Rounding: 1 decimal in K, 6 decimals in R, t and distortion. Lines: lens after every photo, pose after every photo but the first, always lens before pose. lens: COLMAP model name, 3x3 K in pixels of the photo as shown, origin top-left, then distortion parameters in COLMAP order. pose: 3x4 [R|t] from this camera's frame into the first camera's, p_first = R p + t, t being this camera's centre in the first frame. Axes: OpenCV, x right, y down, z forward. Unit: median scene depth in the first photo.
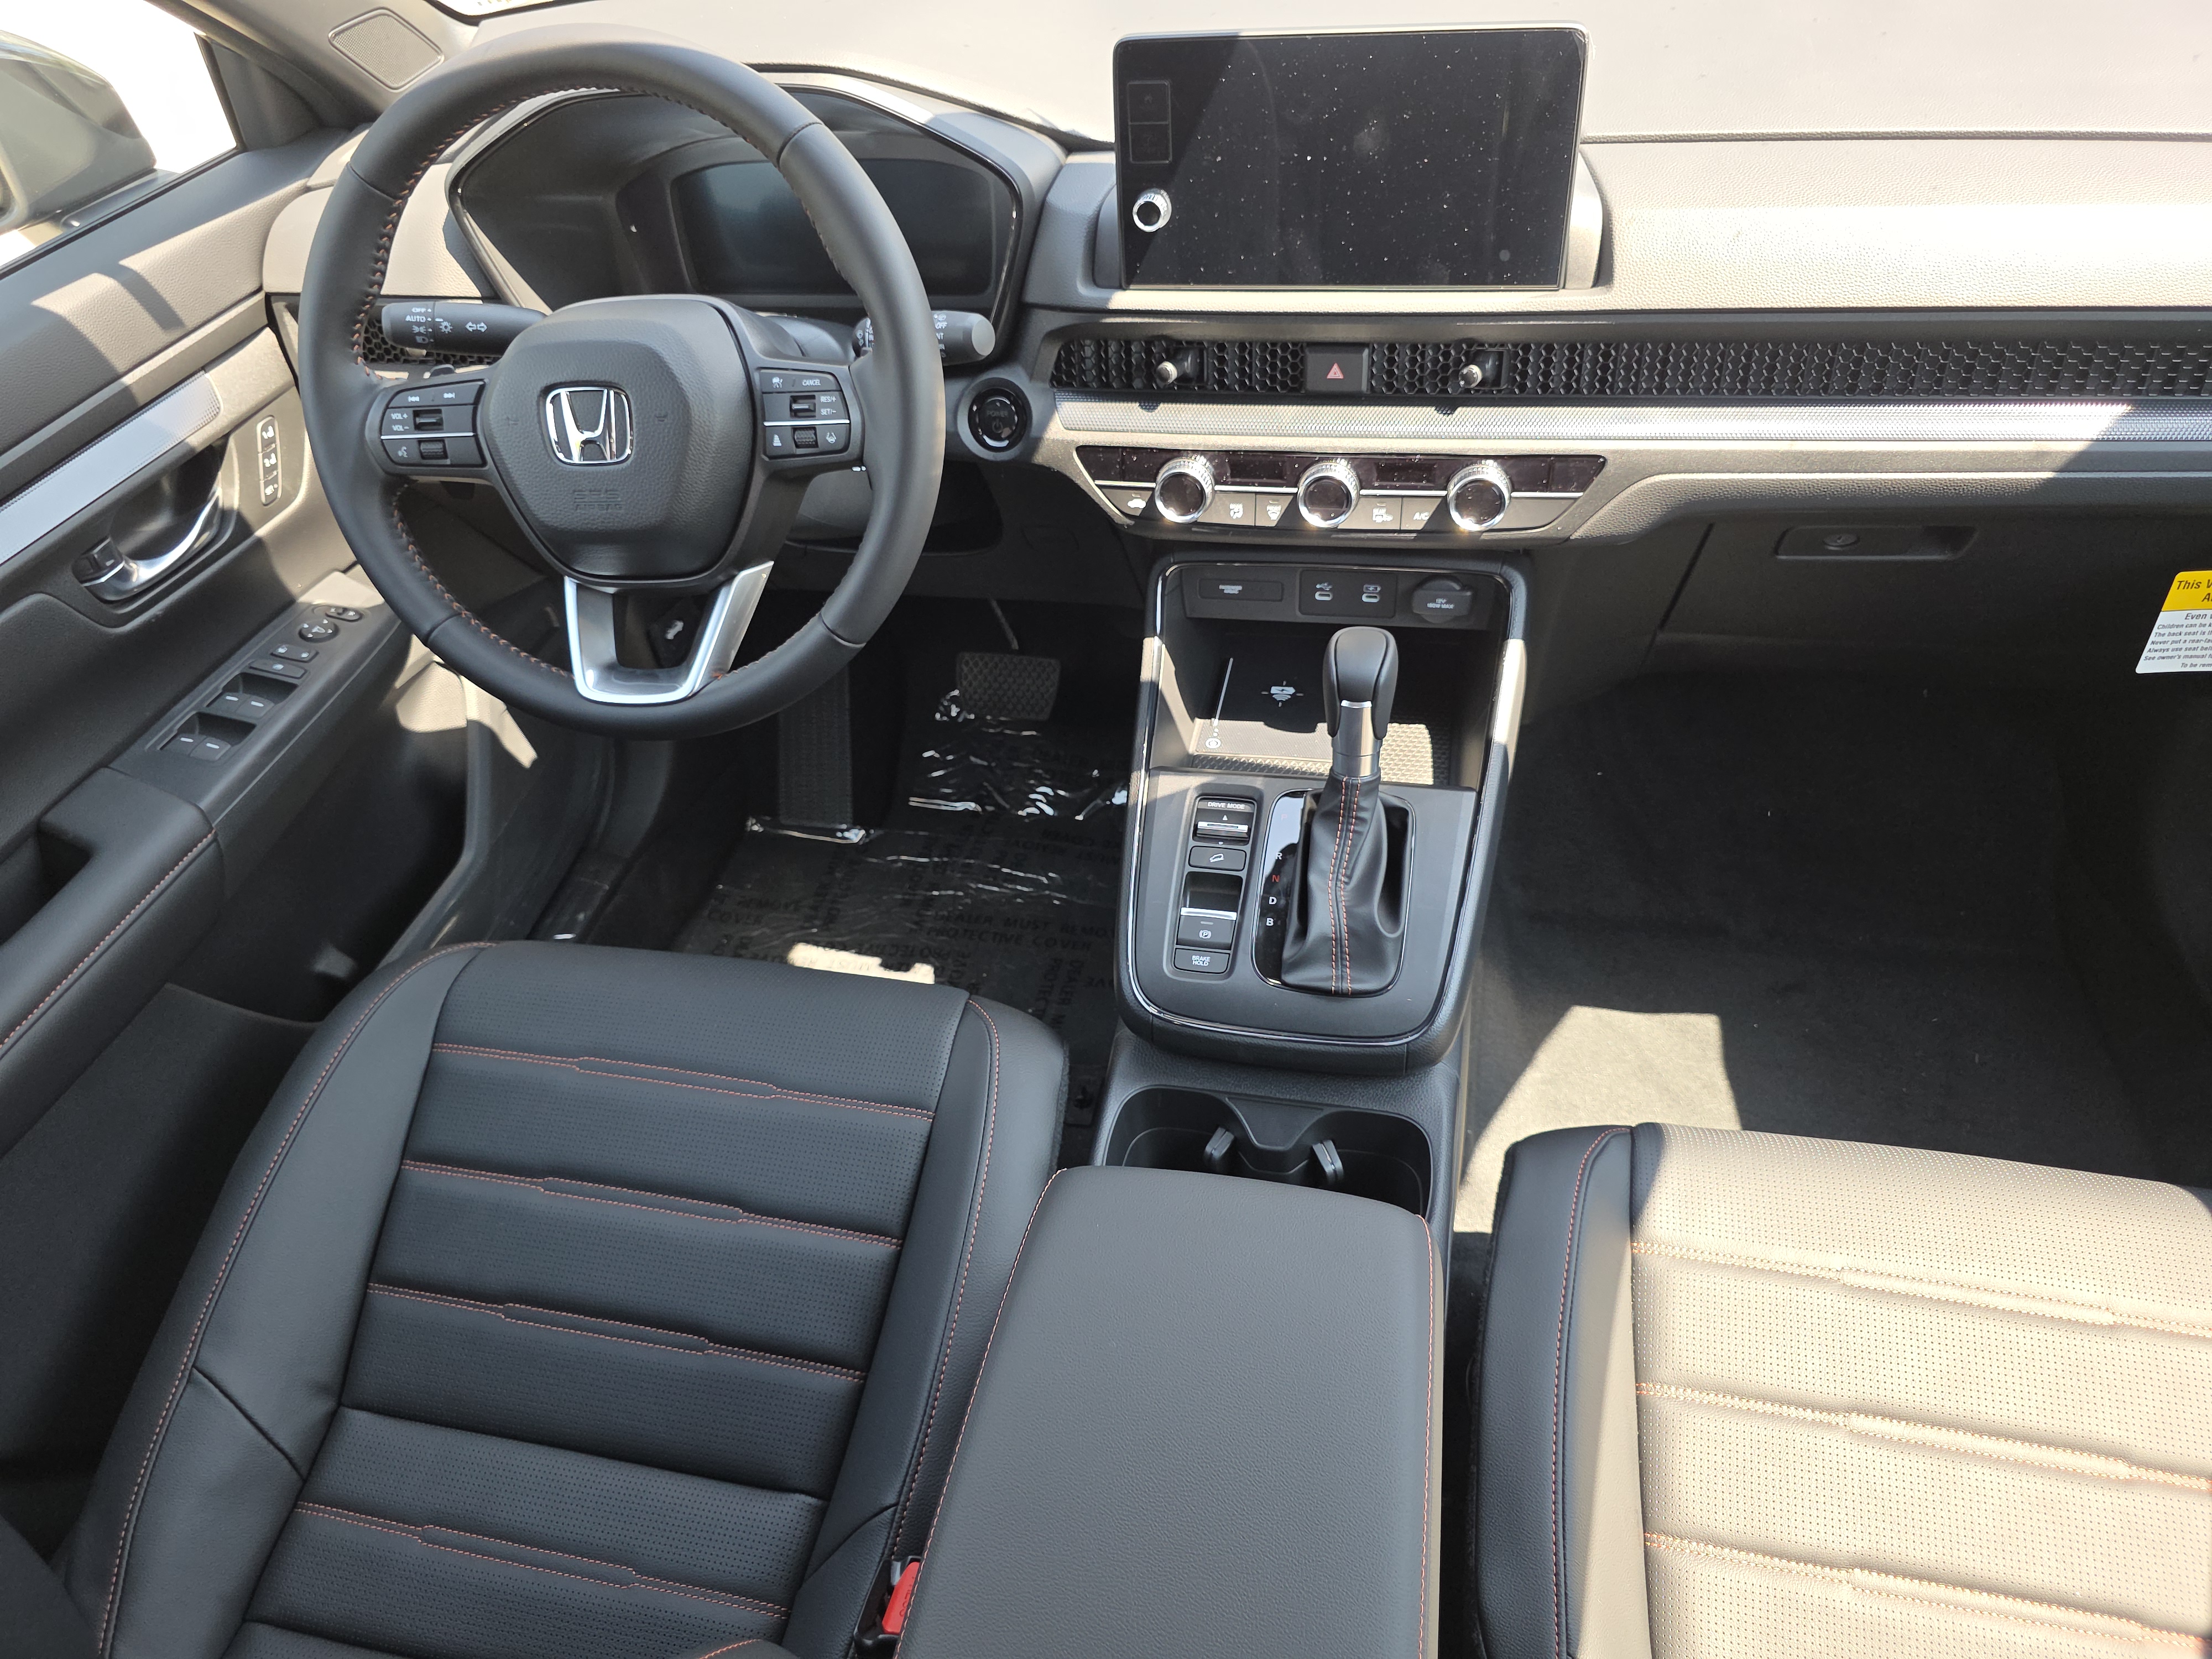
lens RADIAL K [[1491.7, 0, 1106.0], [0, 1491.7, 829.5], [0, 0, 1]] dist [0.008353, -0.002667]
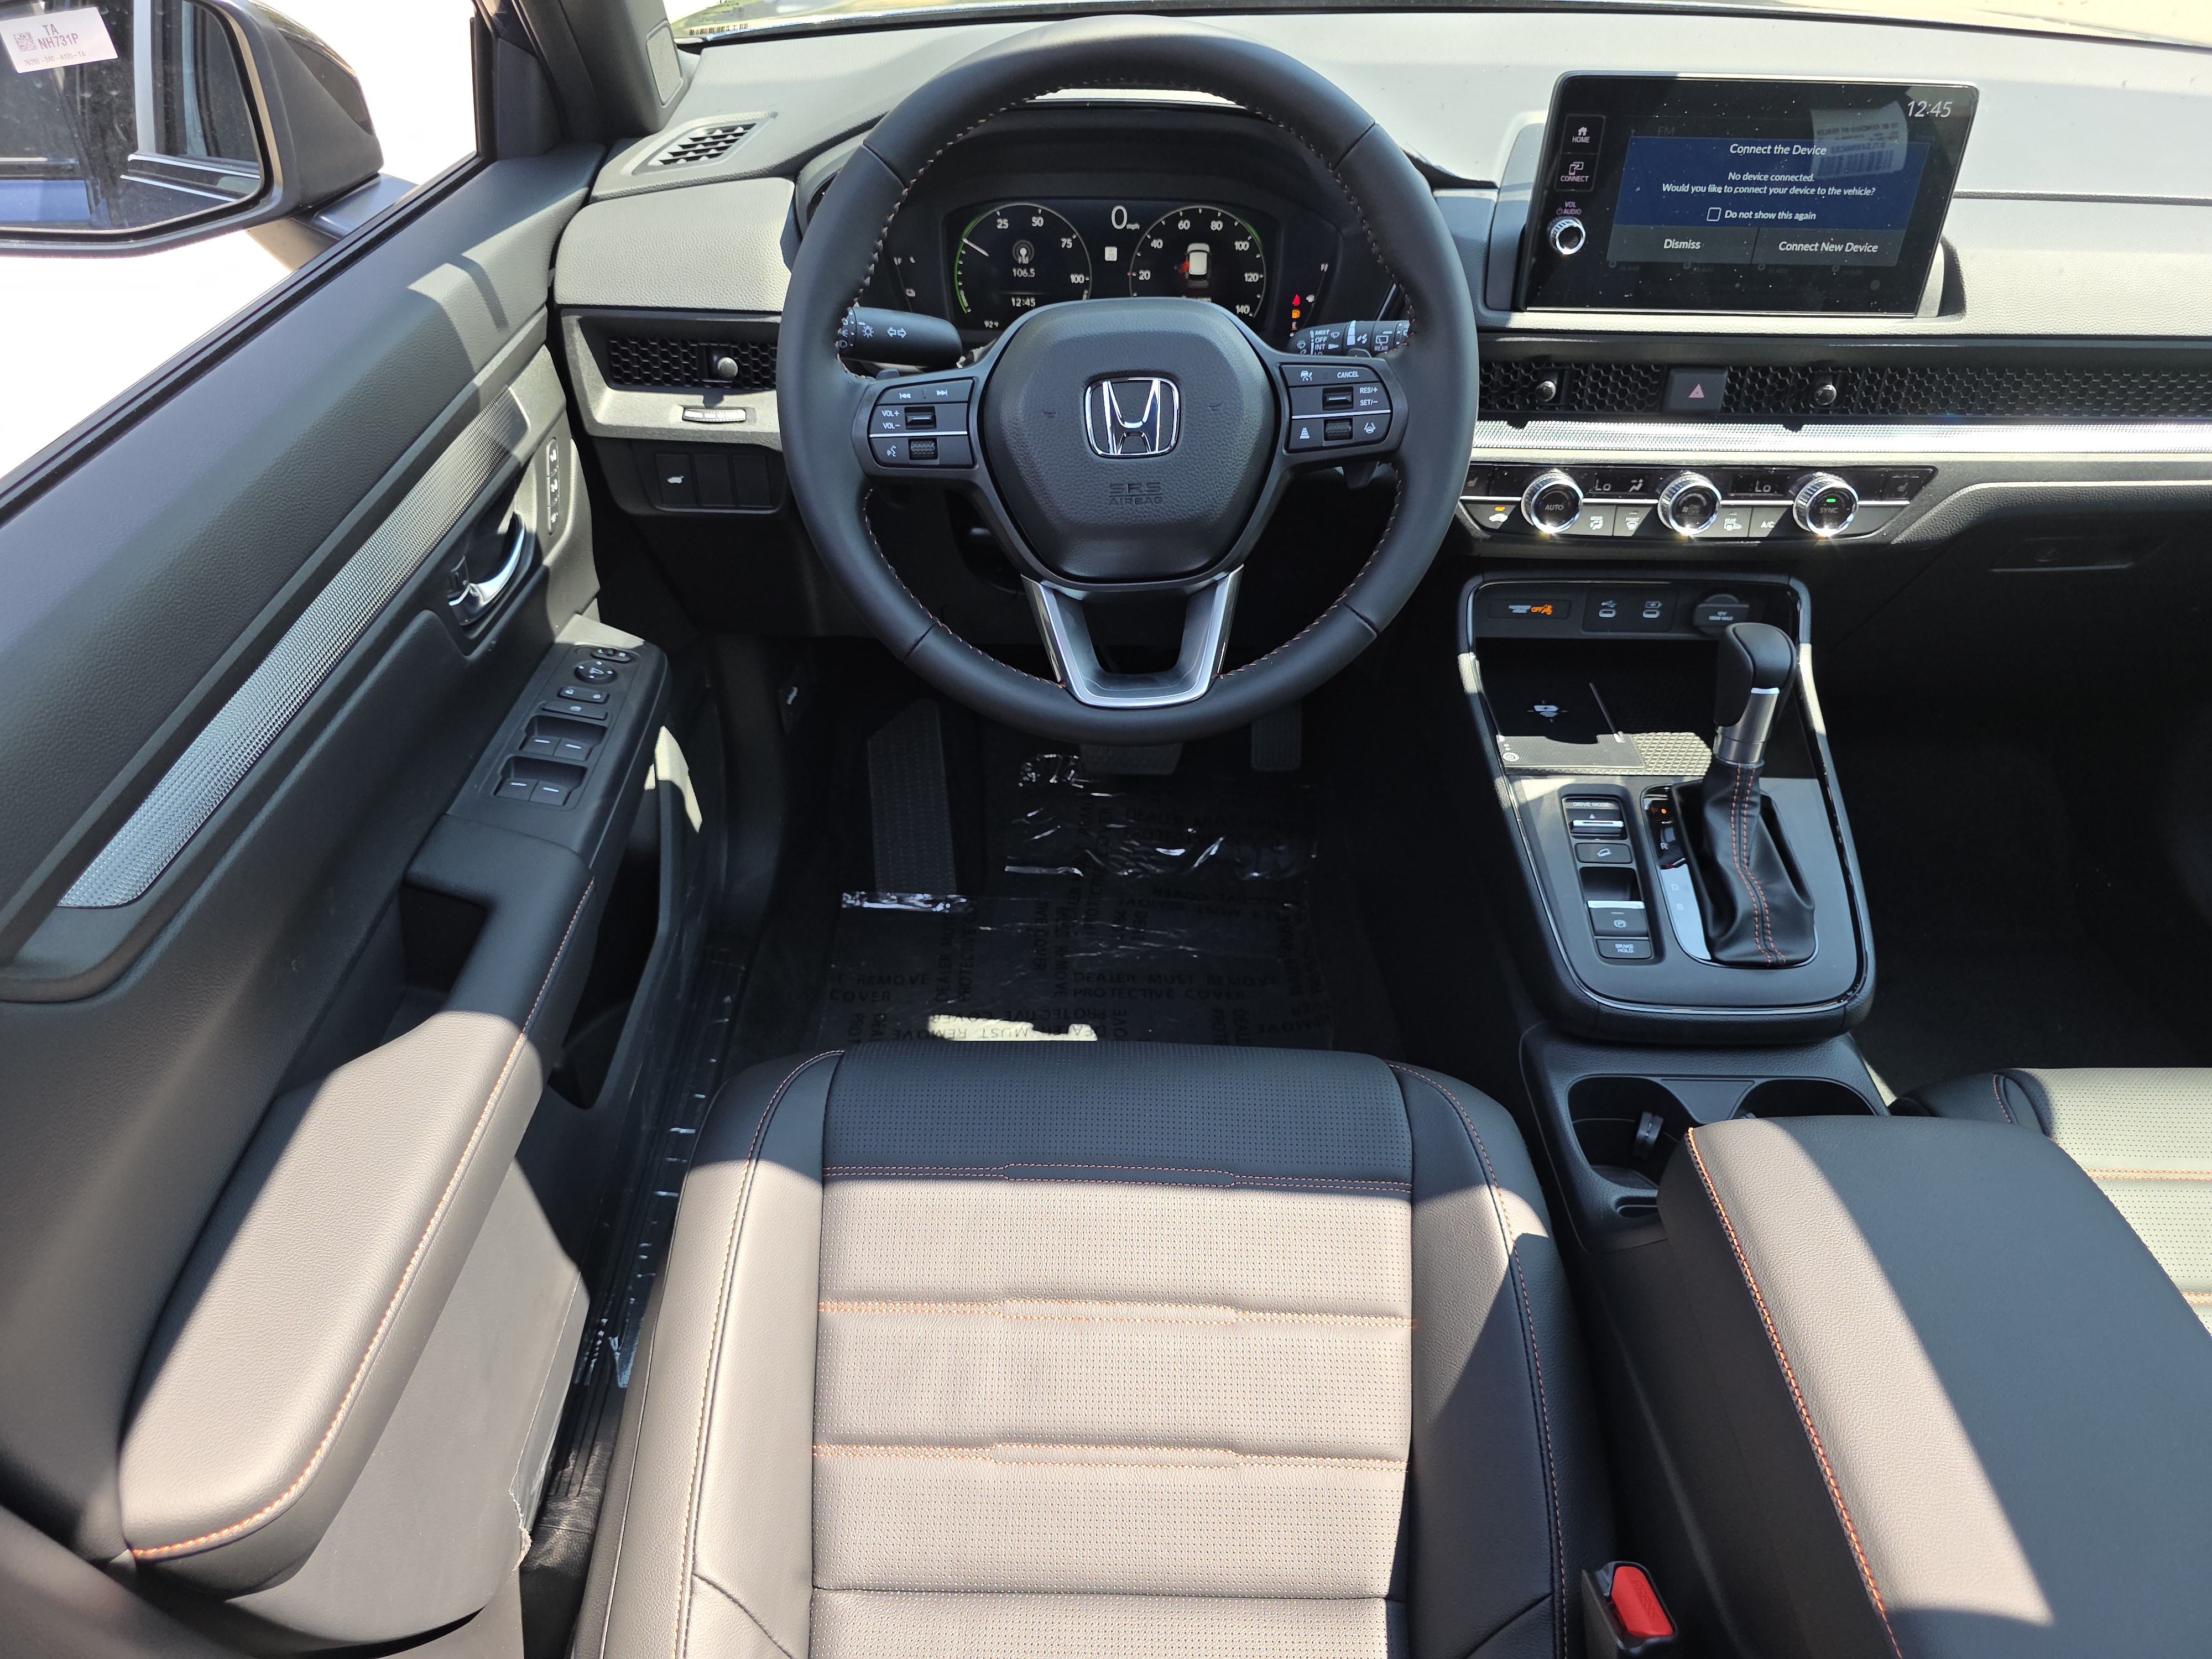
lens RADIAL K [[1480.4, 0, 1106.0], [0, 1480.4, 829.5], [0, 0, 1]] dist [-0.000218, -0.004989]
pose [[0.973591, -0.048436, 0.223100, -0.512439], [0.066818, 0.994898, -0.075589, 0.060319], [-0.218301, 0.088500, 0.971860, 0.080581]]
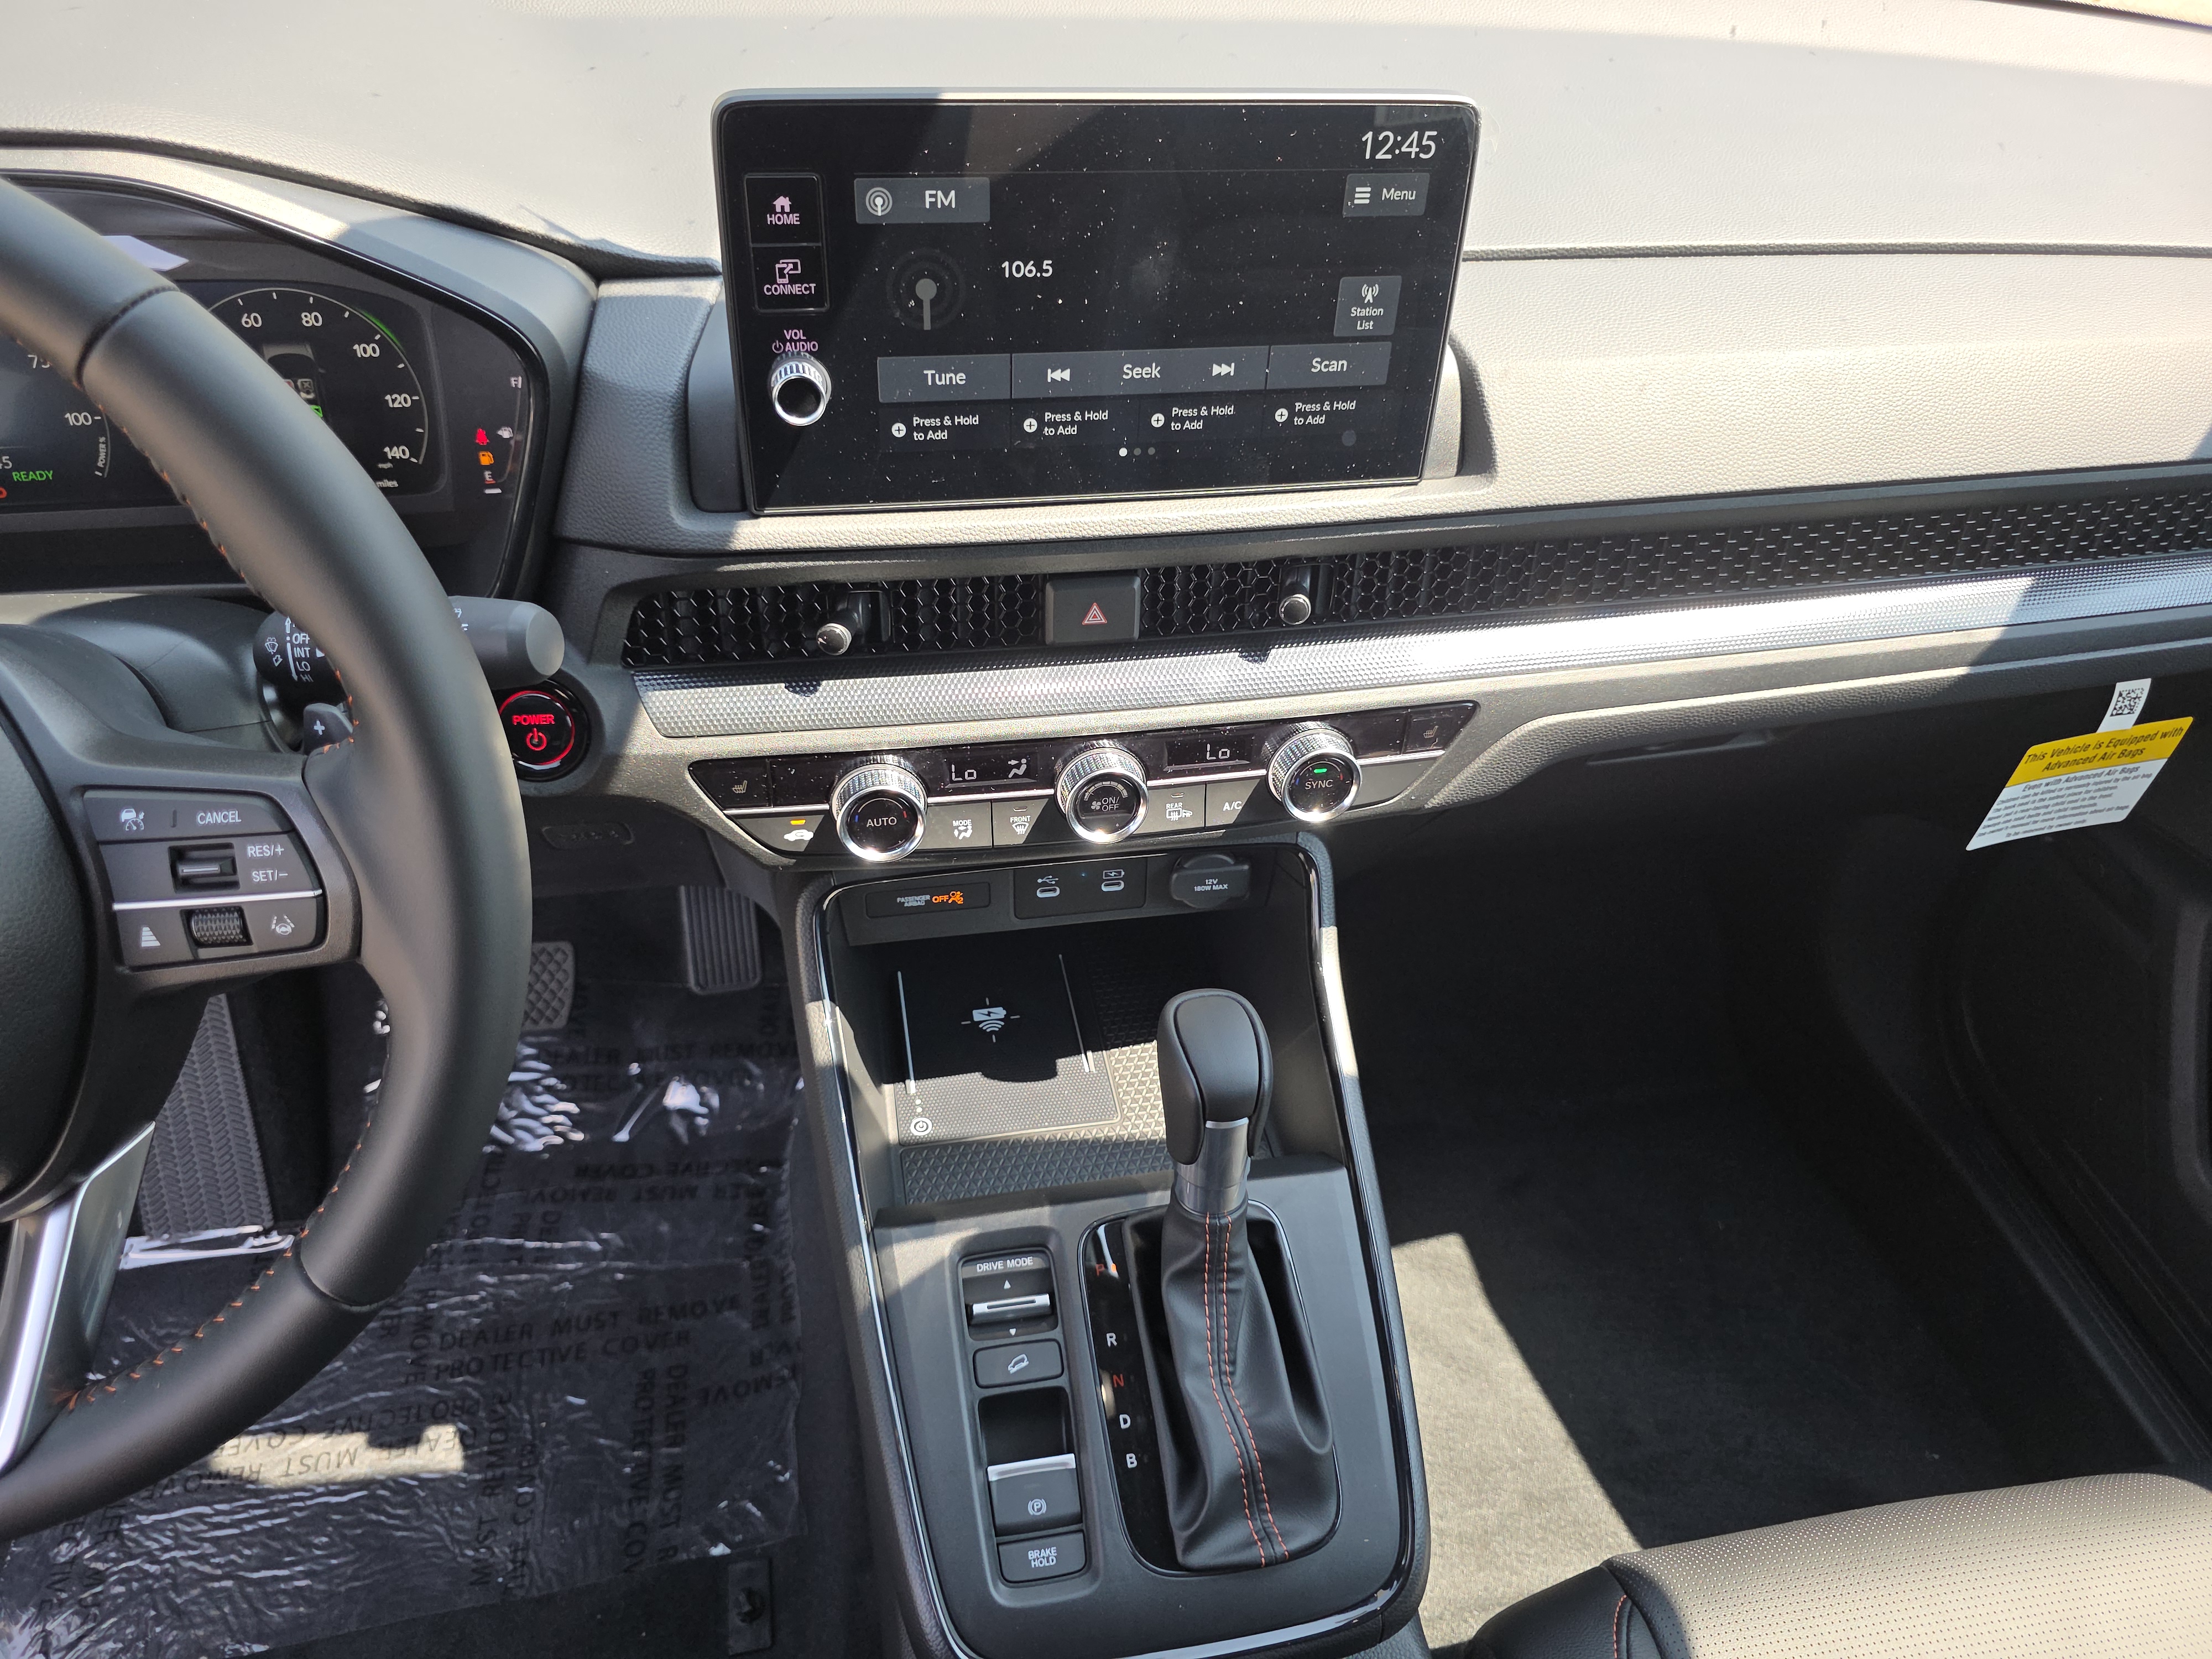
lens RADIAL K [[1496.7, 0, 1106.6], [0, 1496.7, 849.5], [0, 0, 1]] dist [0.109604, -0.198251]
pose [[0.911816, -0.160256, 0.378035, -0.106058], [0.165114, 0.986076, 0.019762, -0.215263], [-0.375938, 0.044399, 0.925581, 0.389847]]
